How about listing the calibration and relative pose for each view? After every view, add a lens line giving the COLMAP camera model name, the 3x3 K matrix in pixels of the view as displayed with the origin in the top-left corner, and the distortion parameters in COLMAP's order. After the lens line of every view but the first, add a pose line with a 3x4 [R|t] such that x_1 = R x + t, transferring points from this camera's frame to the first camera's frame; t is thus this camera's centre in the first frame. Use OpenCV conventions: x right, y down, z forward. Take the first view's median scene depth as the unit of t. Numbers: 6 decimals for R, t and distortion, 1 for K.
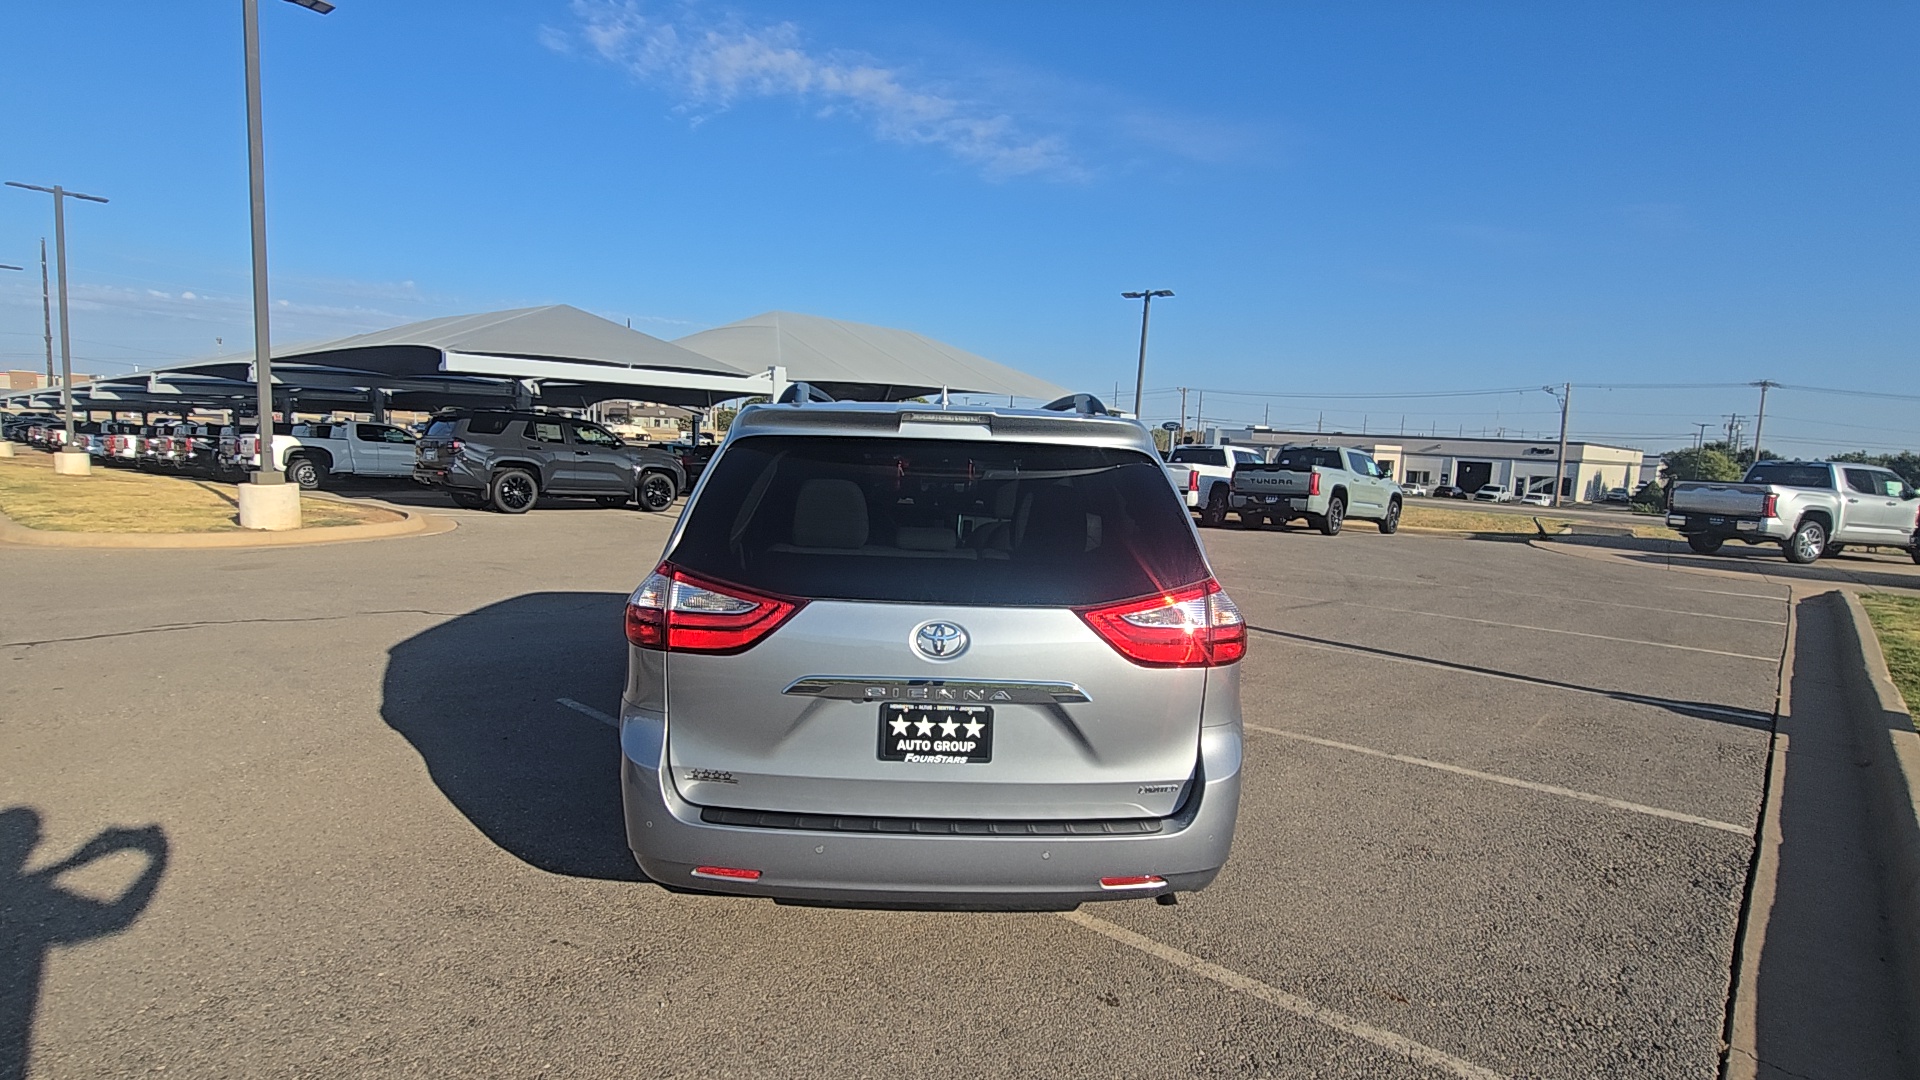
lens RADIAL K [[967.2, 0, 954.3], [0, 967.2, 542.7], [0, 0, 1]] dist [0.000106, -0.000796]
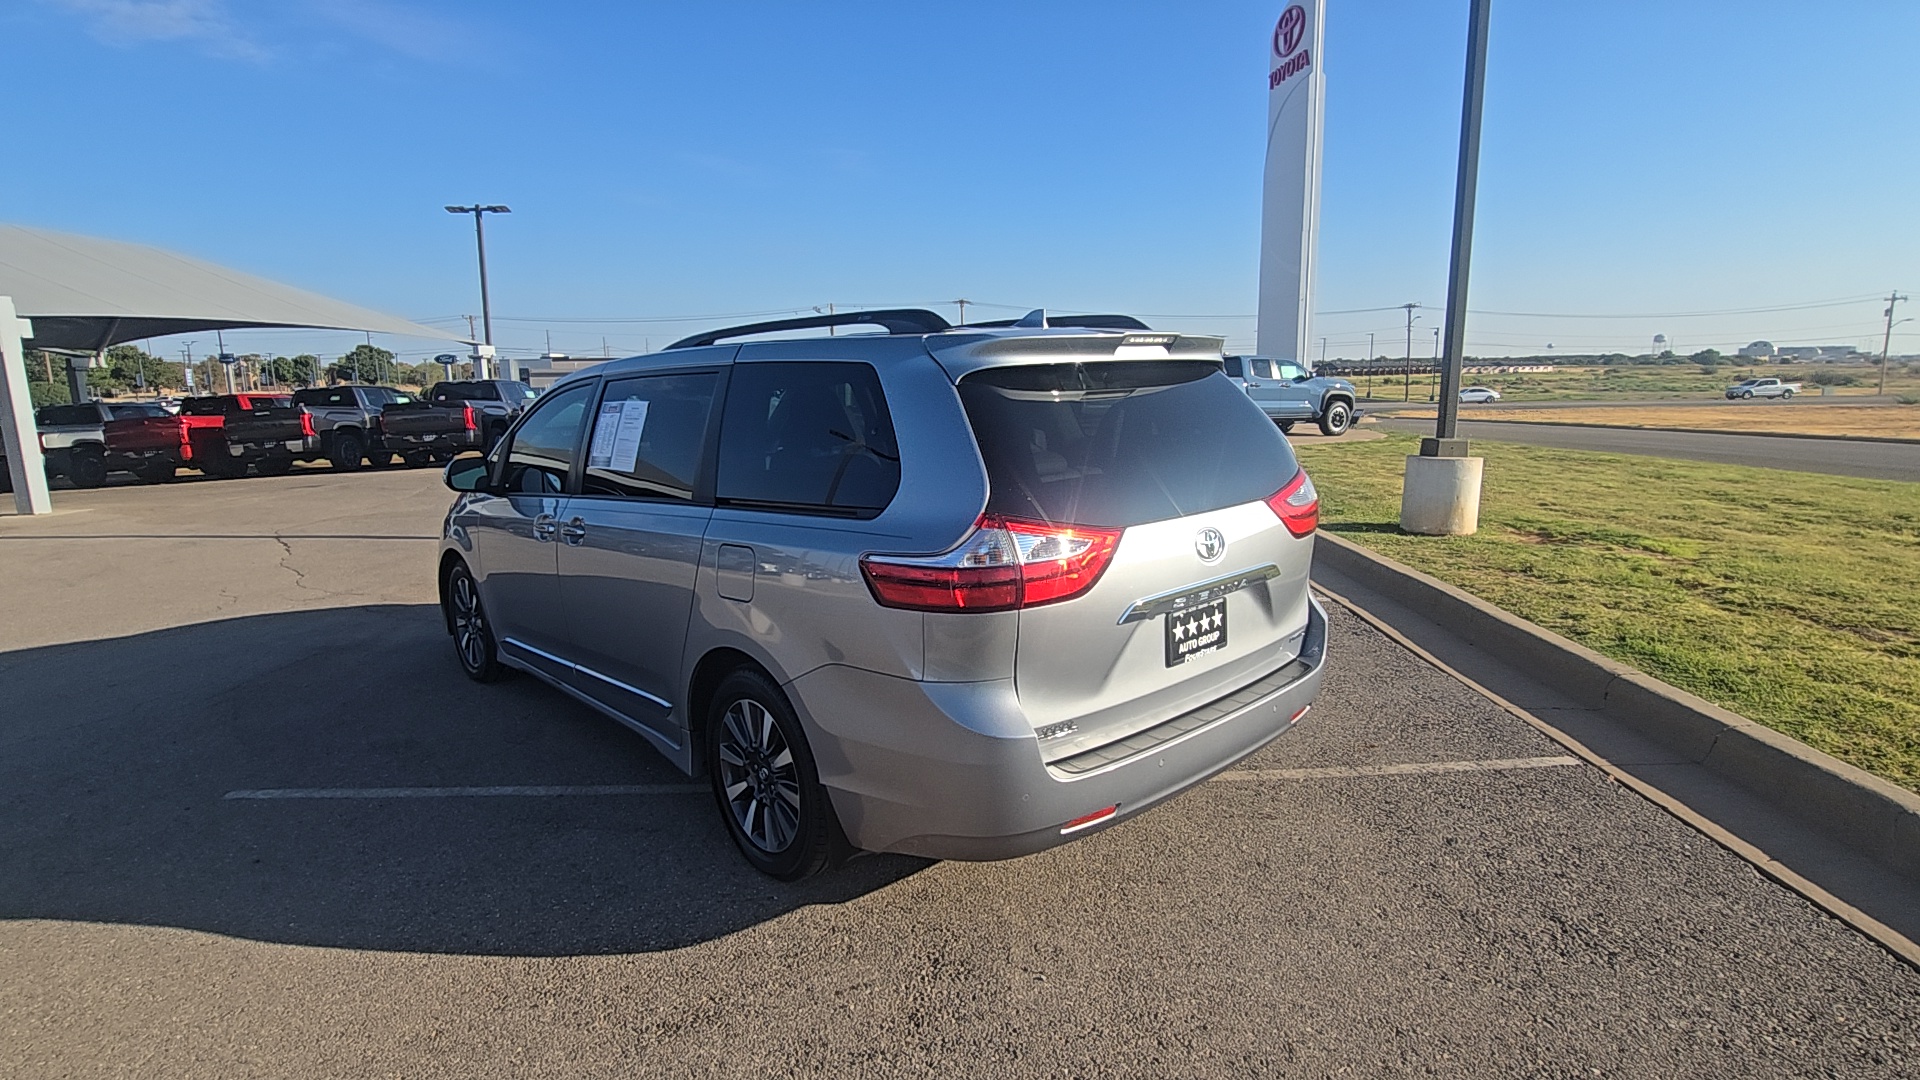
lens RADIAL K [[967.2, 0, 954.3], [0, 967.2, 542.7], [0, 0, 1]] dist [0.000106, -0.000796]
pose [[0.760896, -0.170778, 0.625997, -0.862940], [0.123492, 0.985224, 0.118674, -0.062542], [-0.637014, -0.012993, 0.770742, 0.321382]]
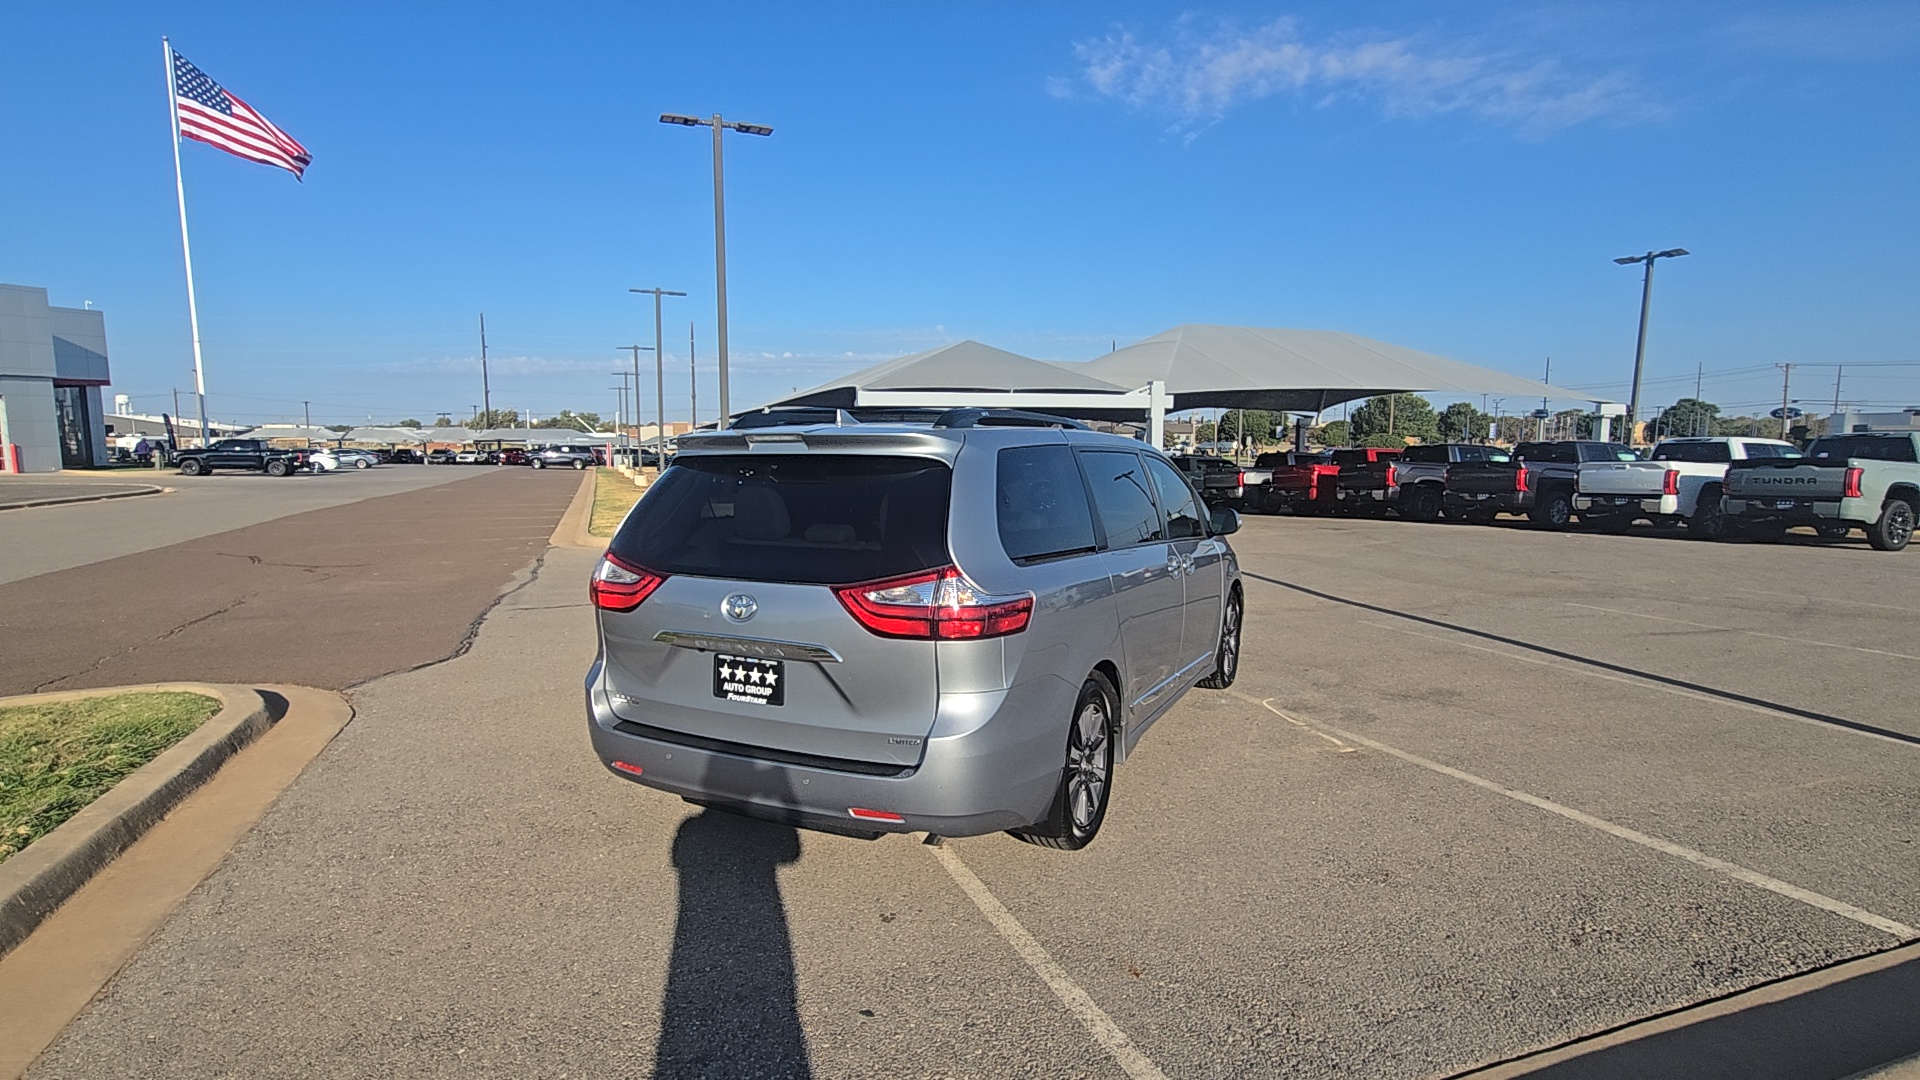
lens RADIAL K [[964.1, 0, 952.0], [0, 964.1, 555.4], [0, 0, 1]] dist [0.000340, 0.000459]
pose [[0.878747, 0.011876, -0.477140, 0.814457], [-0.012188, 0.999923, 0.002442, 0.021456], [0.477132, 0.003669, 0.878824, -0.016098]]
